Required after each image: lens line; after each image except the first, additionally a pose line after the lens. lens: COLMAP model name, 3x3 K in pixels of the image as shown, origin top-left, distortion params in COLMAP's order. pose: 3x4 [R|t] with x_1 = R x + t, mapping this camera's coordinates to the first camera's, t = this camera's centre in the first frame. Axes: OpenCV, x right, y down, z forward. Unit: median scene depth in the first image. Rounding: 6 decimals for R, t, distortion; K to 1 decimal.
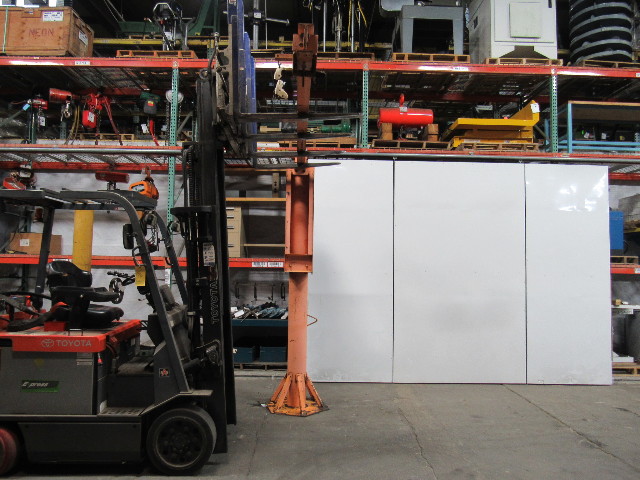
lens RADIAL K [[459.5, 0, 320.0], [0, 459.5, 240.0], [0, 0, 1]] dist [-0.029675, 0.005882]
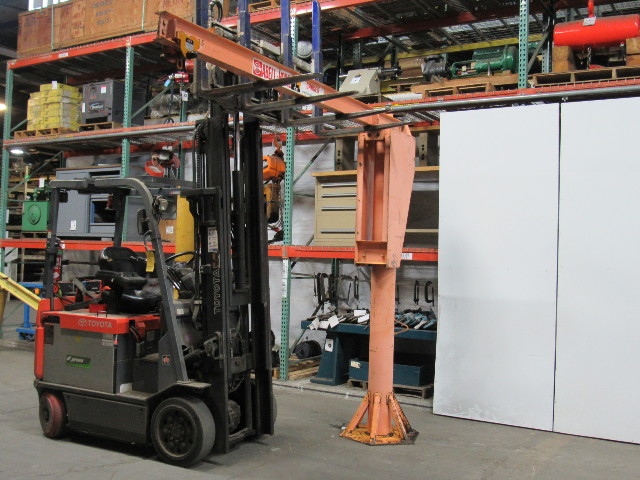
lens RADIAL K [[704.1, 0, 320.0], [0, 704.1, 240.0], [0, 0, 1]] dist [-0.065426, 0.002961]
pose [[0.847589, -0.000970, -0.530653, 0.513095], [0.011656, 0.999791, 0.016790, 0.007450], [0.530526, -0.020416, 0.847423, -0.066743]]
